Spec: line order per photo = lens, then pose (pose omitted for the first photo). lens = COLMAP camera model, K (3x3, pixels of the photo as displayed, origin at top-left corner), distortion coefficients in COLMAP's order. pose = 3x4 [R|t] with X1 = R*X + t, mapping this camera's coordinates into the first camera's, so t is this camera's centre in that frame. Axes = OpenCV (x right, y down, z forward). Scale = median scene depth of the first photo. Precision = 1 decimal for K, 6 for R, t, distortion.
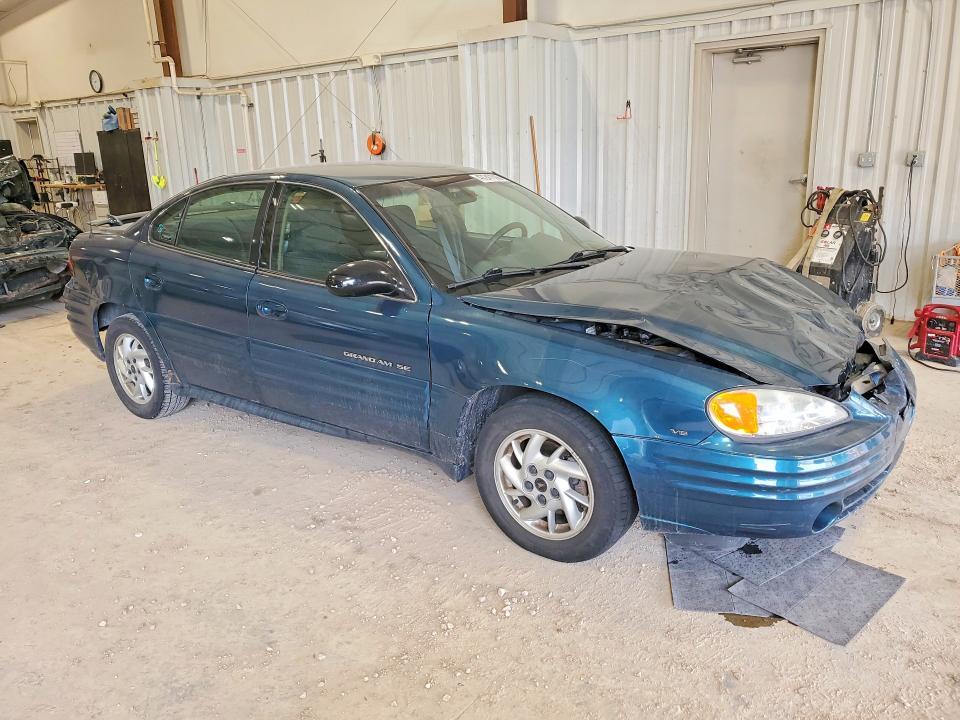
lens RADIAL K [[766.3, 0, 480.0], [0, 766.3, 360.0], [0, 0, 1]] dist [0.008783, 0.001475]
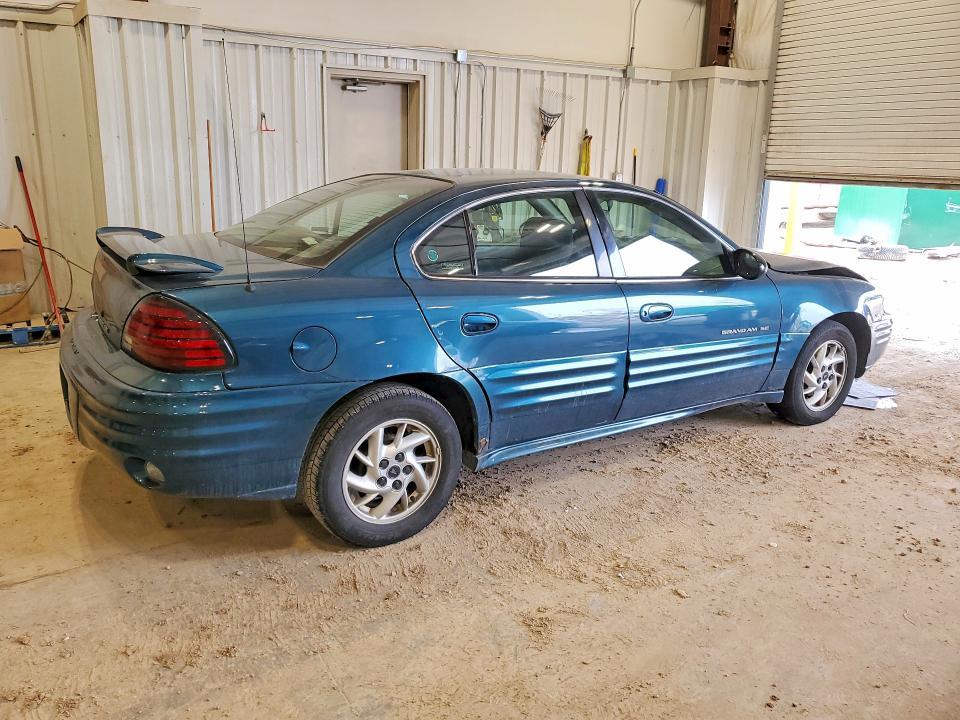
lens RADIAL K [[766.3, 0, 480.0], [0, 766.3, 360.0], [0, 0, 1]] dist [0.008783, 0.001475]
pose [[0.328383, -0.198206, 0.923514, -0.923545], [0.229864, 0.965110, 0.125398, -0.132175], [-0.916148, 0.171104, 0.362486, 0.622474]]
